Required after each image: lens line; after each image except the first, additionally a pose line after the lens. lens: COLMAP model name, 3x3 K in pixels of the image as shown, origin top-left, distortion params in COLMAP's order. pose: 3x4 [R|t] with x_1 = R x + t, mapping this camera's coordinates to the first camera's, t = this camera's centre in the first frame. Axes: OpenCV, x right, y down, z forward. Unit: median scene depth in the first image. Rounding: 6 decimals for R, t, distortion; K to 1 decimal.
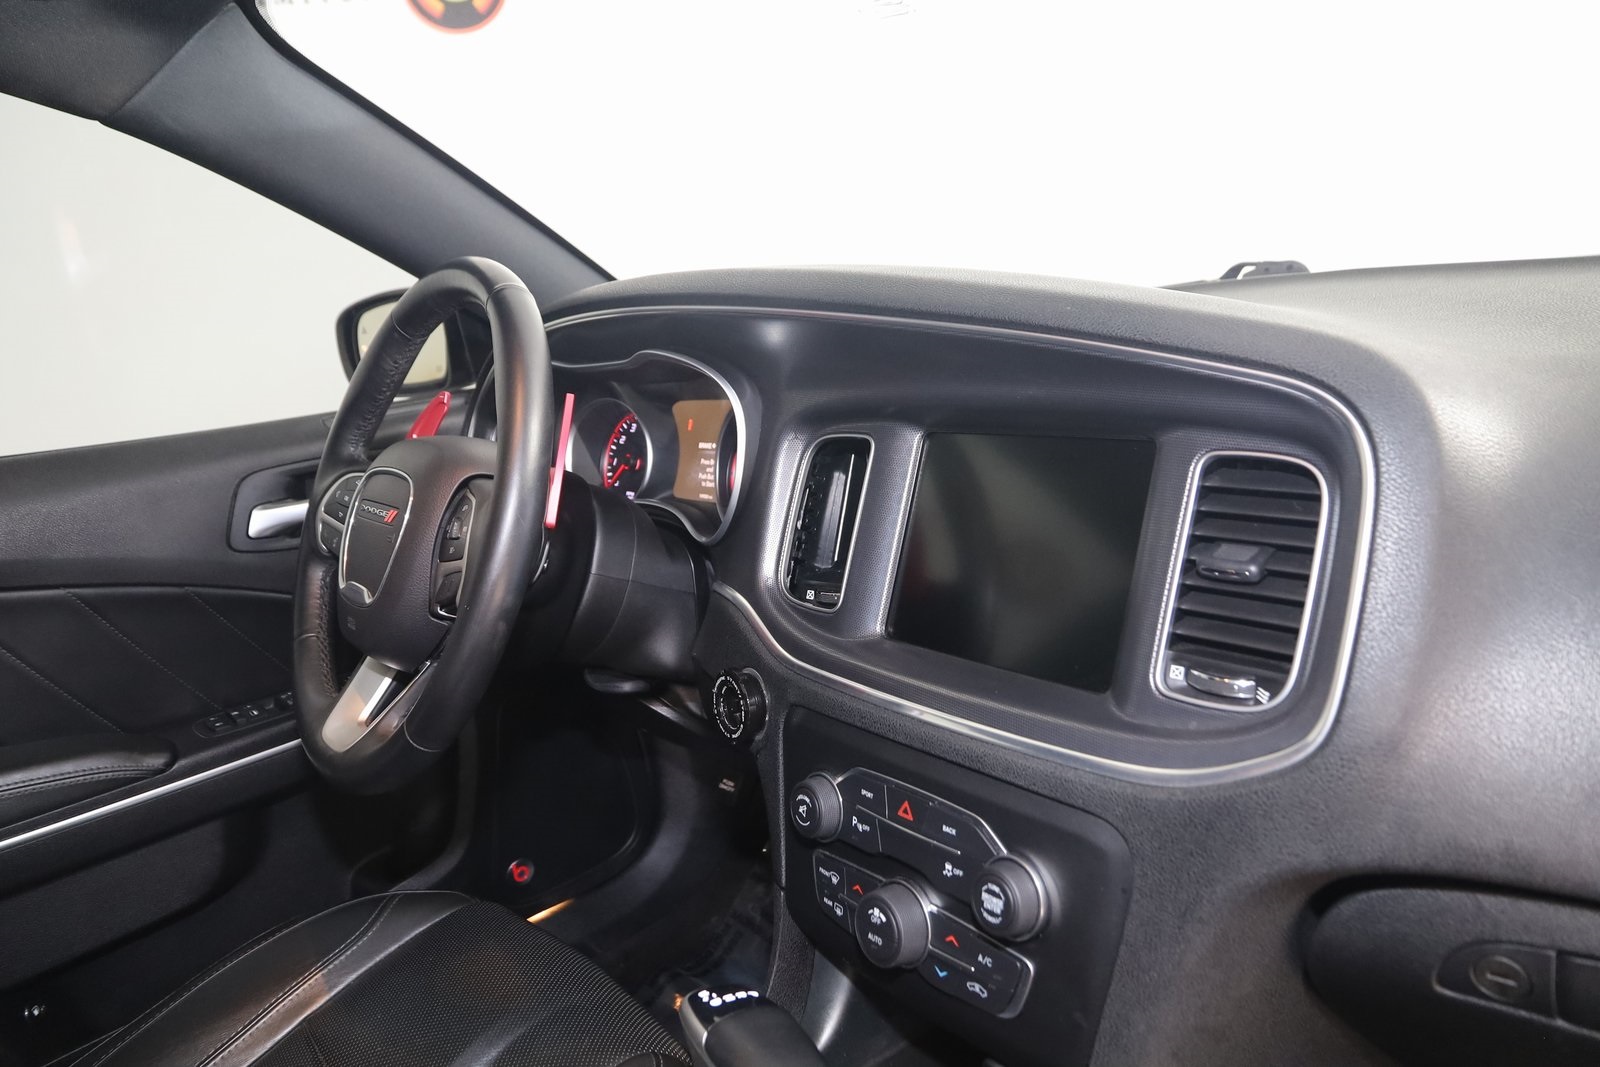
lens RADIAL K [[1102.7, 0, 800.0], [0, 1102.7, 533.5], [0, 0, 1]] dist [-0.124813, 0.084493]
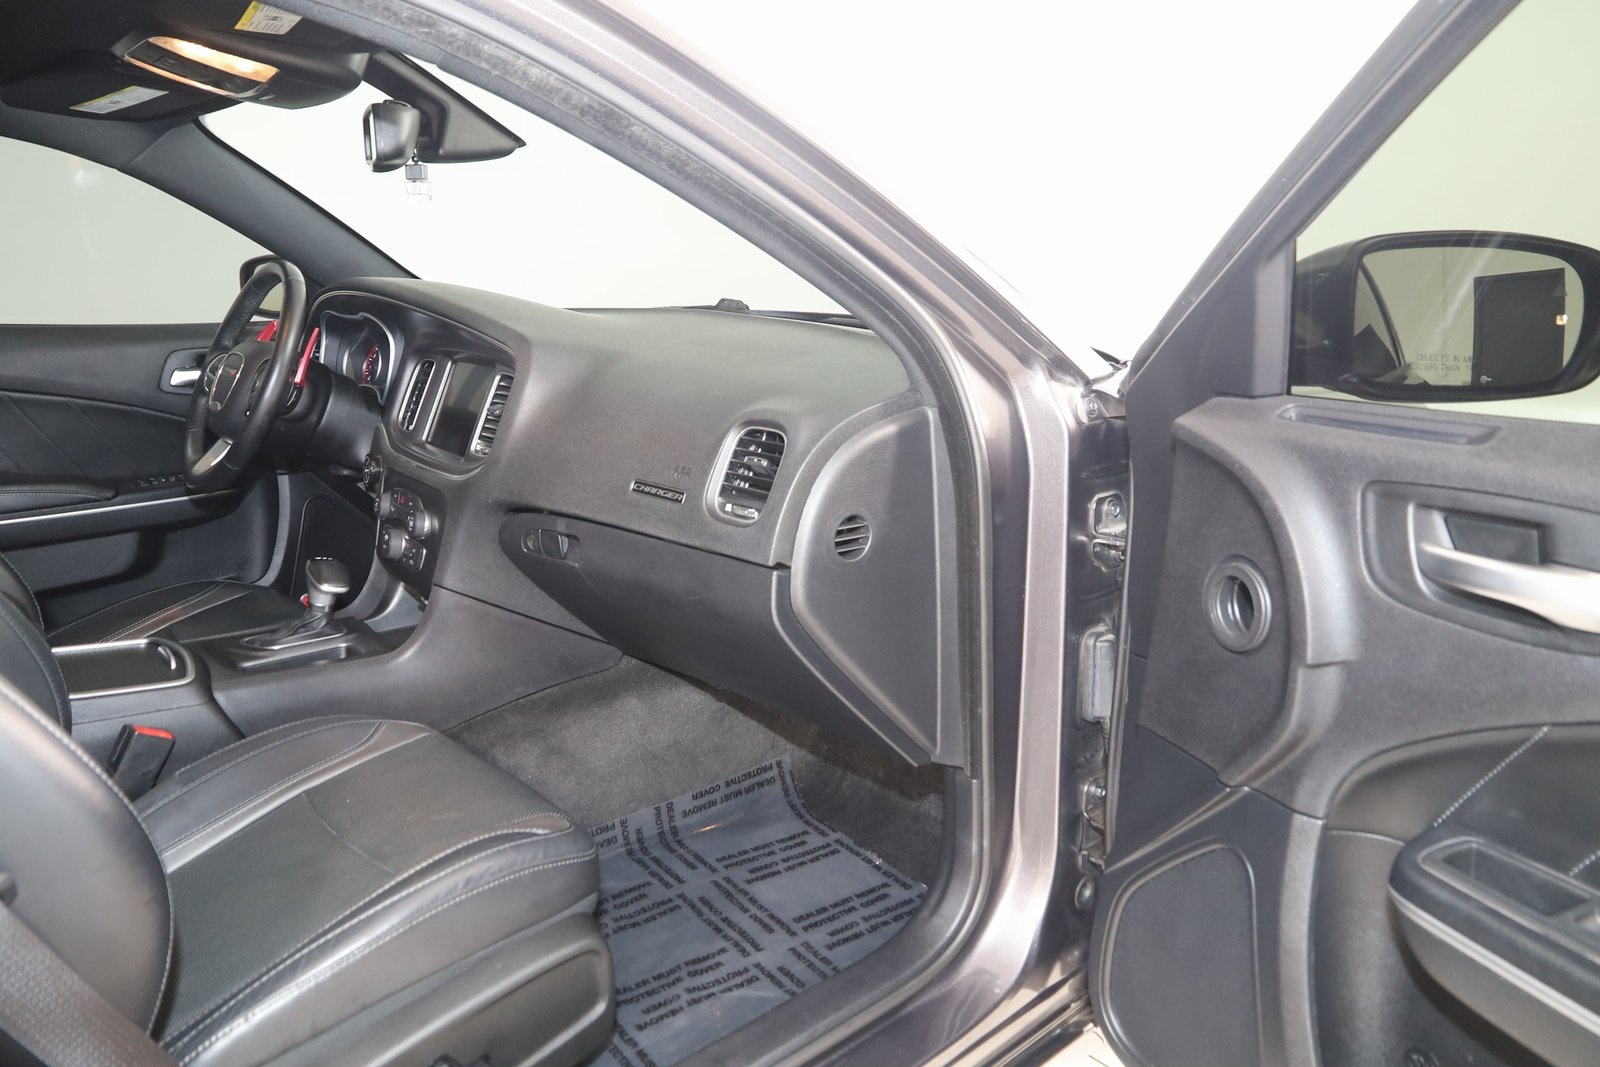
lens RADIAL K [[1112.7, 0, 797.3], [0, 1112.7, 521.3], [0, 0, 1]] dist [-0.132258, 0.106867]
pose [[0.992265, 0.115001, 0.046740, 0.679085], [-0.115785, 0.993170, 0.014404, 0.116027], [-0.044764, -0.019704, 0.998803, -1.234483]]
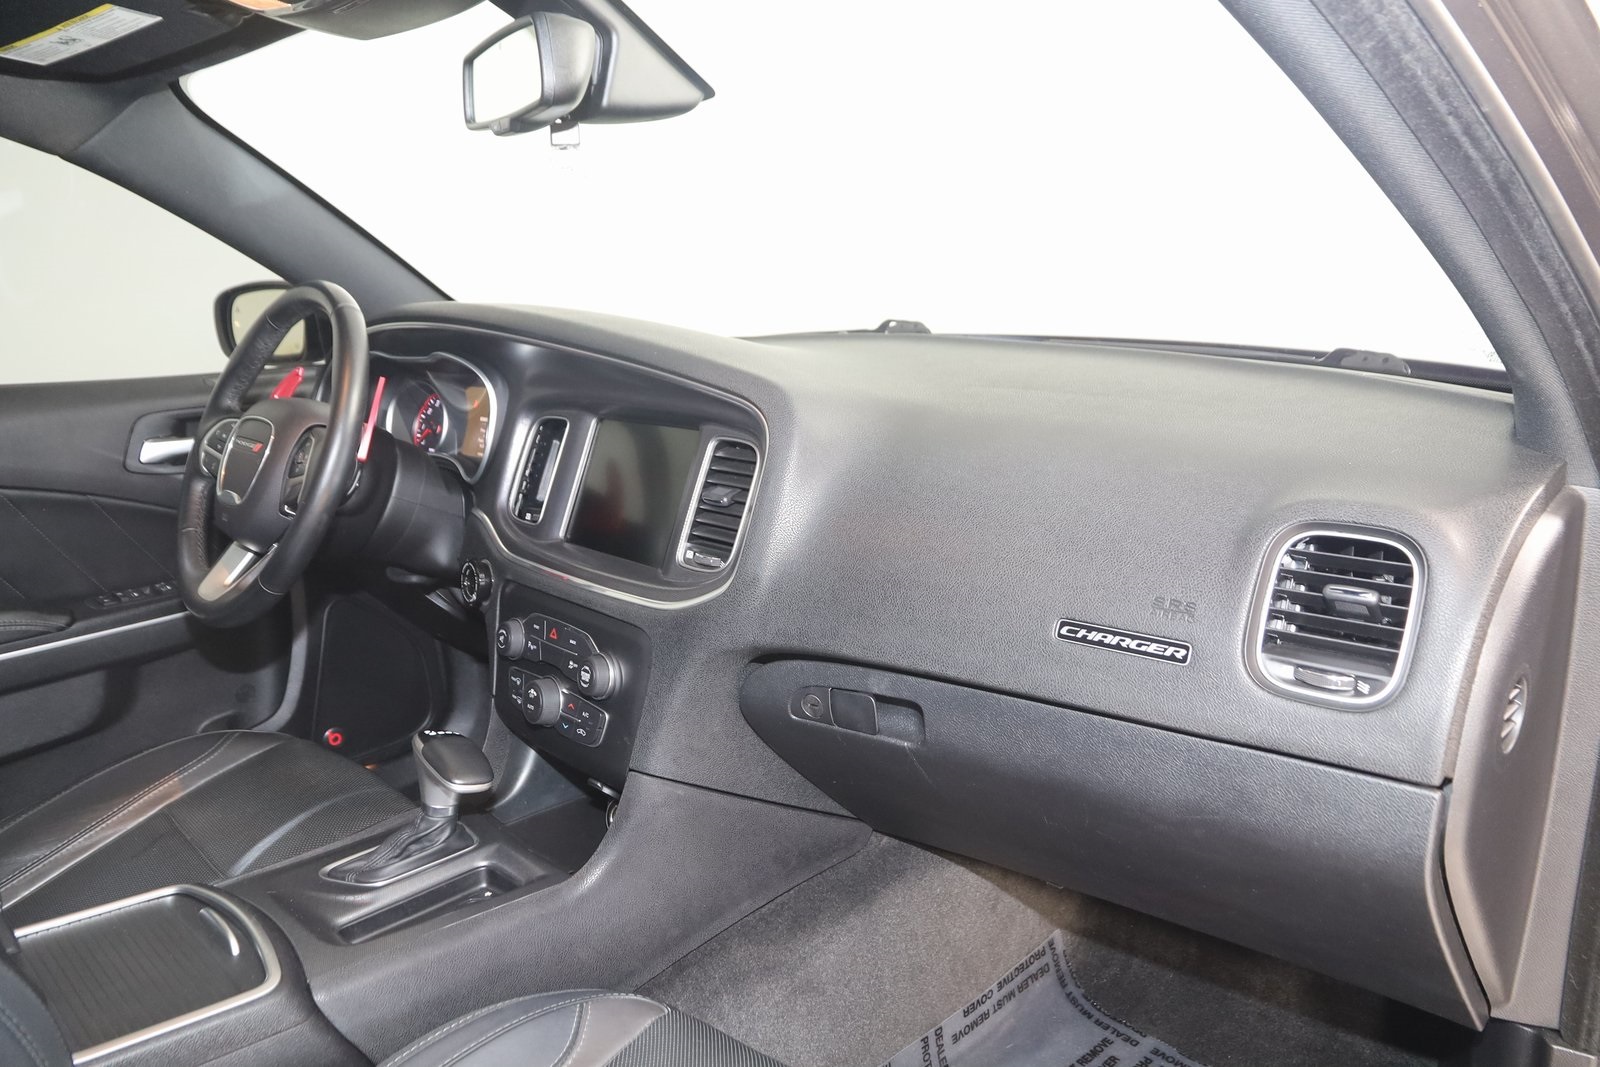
lens RADIAL K [[1102.7, 0, 800.0], [0, 1102.7, 533.5], [0, 0, 1]] dist [-0.124813, 0.084493]
pose [[0.989739, 0.067320, 0.126034, 0.186317], [-0.067717, 0.997704, -0.001142, 0.051752], [-0.125821, -0.007404, 0.992025, -0.565078]]
